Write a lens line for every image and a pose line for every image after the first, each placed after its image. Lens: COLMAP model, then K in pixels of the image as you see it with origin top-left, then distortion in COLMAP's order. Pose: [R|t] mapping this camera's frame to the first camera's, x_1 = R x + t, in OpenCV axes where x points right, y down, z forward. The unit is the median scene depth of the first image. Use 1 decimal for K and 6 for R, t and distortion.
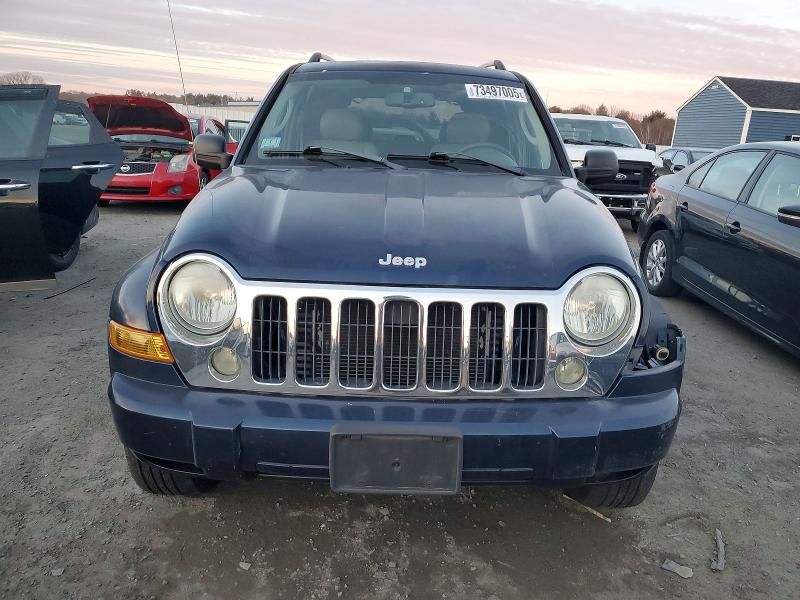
lens RADIAL K [[654.4, 0, 405.1], [0, 654.4, 301.5], [0, 0, 1]] dist [0.036586, -0.000776]
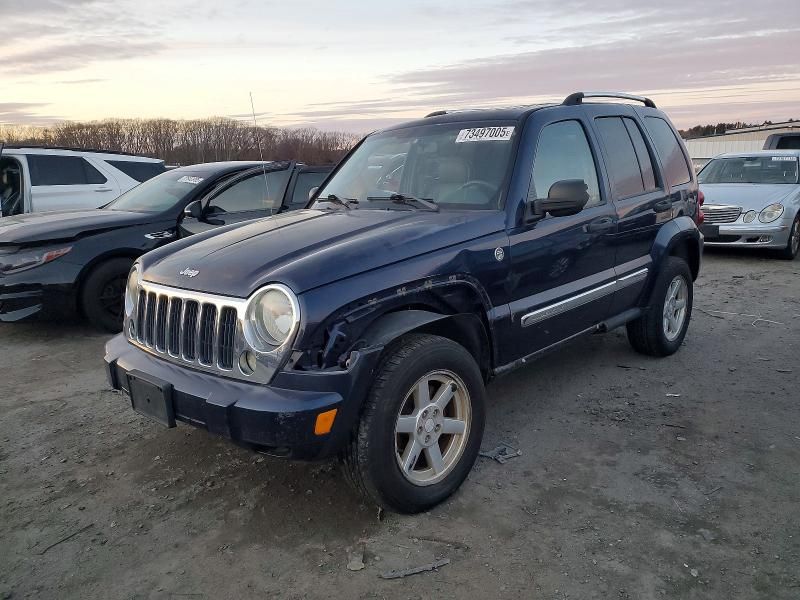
lens RADIAL K [[654.4, 0, 405.1], [0, 654.4, 301.5], [0, 0, 1]] dist [0.036586, -0.000776]
pose [[0.695205, 0.067607, -0.715625, 1.218549], [-0.103729, 0.994582, -0.006809, -0.032514], [0.711288, 0.078964, 0.698452, 0.249913]]
